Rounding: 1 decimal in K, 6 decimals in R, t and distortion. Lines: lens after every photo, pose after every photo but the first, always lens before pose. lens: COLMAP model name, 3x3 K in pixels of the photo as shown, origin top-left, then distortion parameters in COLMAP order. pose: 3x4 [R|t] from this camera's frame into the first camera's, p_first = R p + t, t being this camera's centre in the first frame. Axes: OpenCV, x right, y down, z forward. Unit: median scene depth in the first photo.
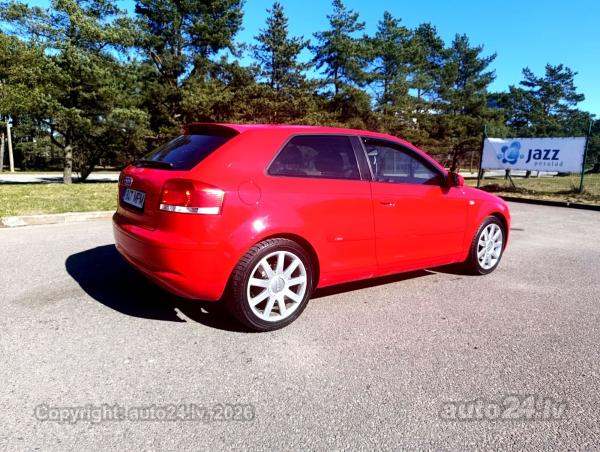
lens RADIAL K [[414.3, 0, 300.0], [0, 414.3, 226.0], [0, 0, 1]] dist [0.006994, 0.001505]
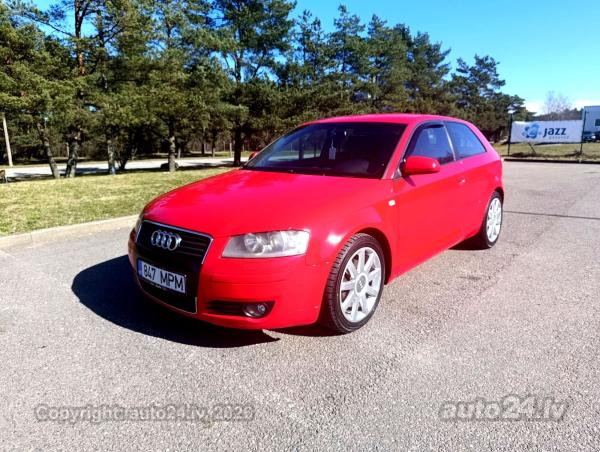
lens RADIAL K [[414.3, 0, 300.0], [0, 414.3, 226.0], [0, 0, 1]] dist [0.006994, 0.001505]
pose [[0.975693, -0.081423, 0.203455, -0.290319], [0.072579, 0.996080, 0.050573, 0.014077], [-0.206776, -0.034577, 0.977777, -0.143587]]
